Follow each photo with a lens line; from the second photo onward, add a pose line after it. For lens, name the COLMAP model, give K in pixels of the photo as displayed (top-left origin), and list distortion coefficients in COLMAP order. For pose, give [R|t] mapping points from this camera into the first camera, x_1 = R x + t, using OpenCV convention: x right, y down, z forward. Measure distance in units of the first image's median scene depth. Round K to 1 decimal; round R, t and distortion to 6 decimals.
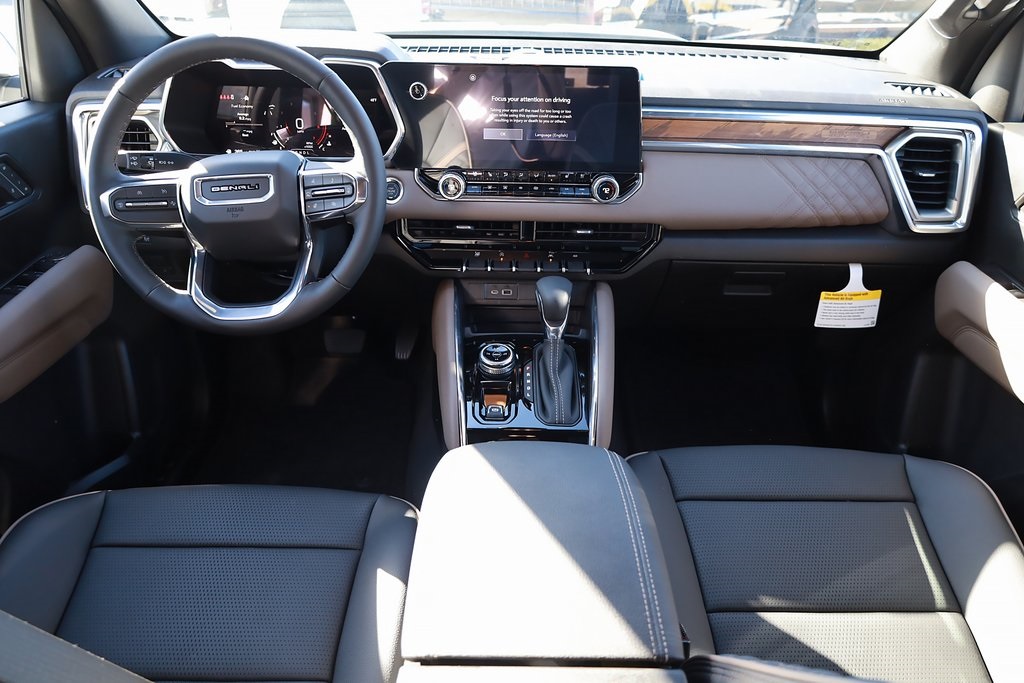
lens RADIAL K [[687.8, 0, 515.4], [0, 687.8, 344.5], [0, 0, 1]] dist [-0.028661, 0.010549]
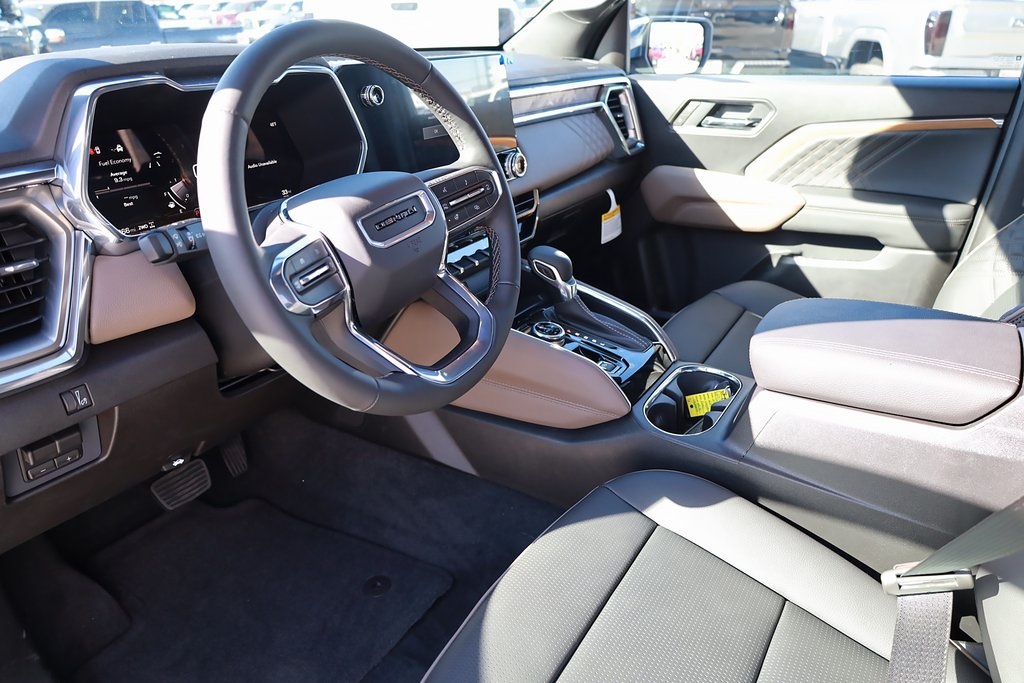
lens RADIAL K [[687.8, 0, 510.2], [0, 687.8, 345.0], [0, 0, 1]] dist [-0.028661, 0.010549]
pose [[0.538085, -0.381649, 0.751538, -0.809800], [0.435859, 0.889144, 0.139463, -0.130394], [-0.721451, 0.252521, 0.644780, 0.385201]]
